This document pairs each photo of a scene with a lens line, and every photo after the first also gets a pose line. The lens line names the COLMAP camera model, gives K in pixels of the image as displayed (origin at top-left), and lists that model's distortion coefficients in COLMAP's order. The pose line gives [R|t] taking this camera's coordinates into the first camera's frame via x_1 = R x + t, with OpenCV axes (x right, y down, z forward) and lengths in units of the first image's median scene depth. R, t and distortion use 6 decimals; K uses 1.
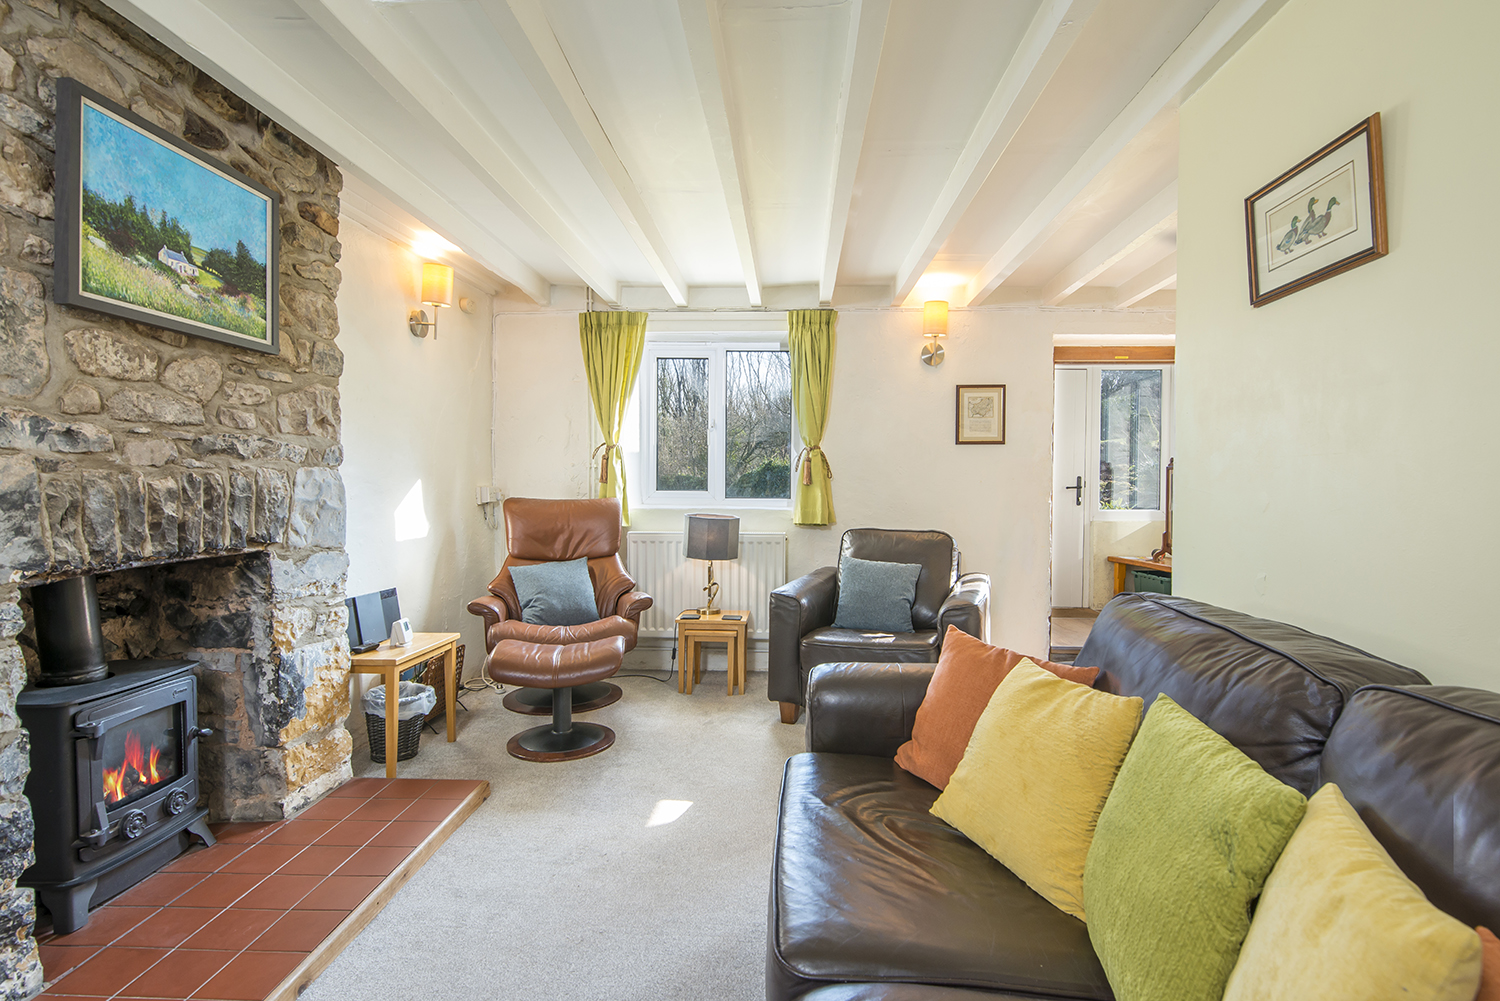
lens RADIAL K [[765.1, 0, 749.4], [0, 765.1, 494.5], [0, 0, 1]] dist [-0.000848, -0.000088]
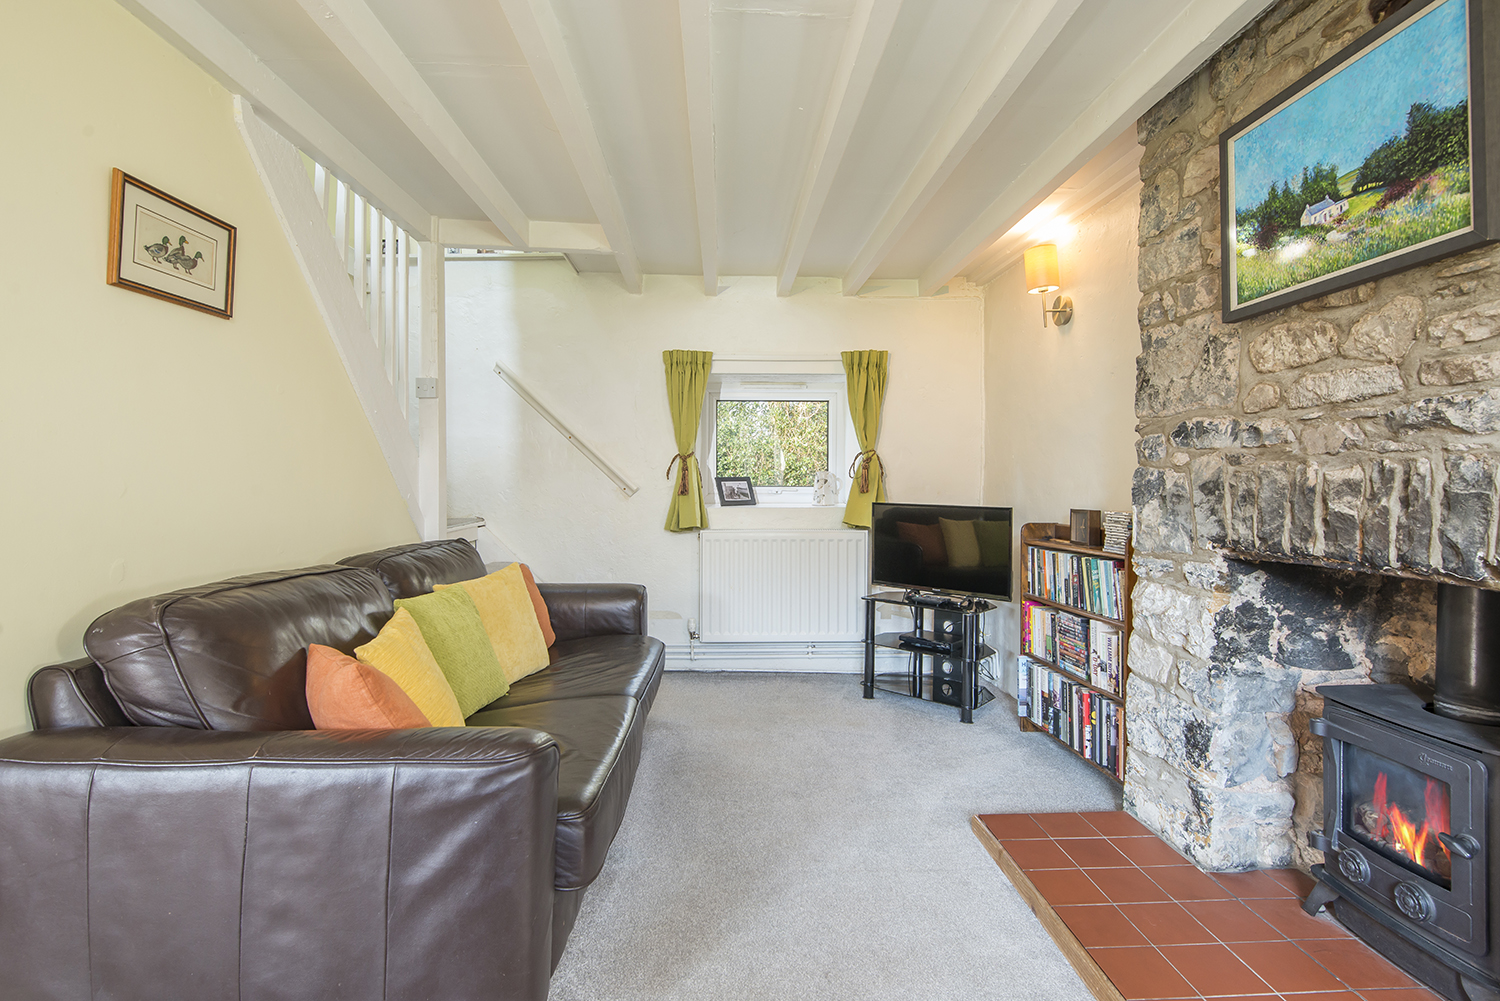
lens RADIAL K [[765.1, 0, 757.8], [0, 765.1, 488.4], [0, 0, 1]] dist [-0.000848, -0.000088]
pose [[-0.994930, -0.002700, -0.100531, -0.045298], [-0.005298, 0.999659, 0.025585, -0.017697], [0.100428, 0.025988, -0.994605, 1.927705]]
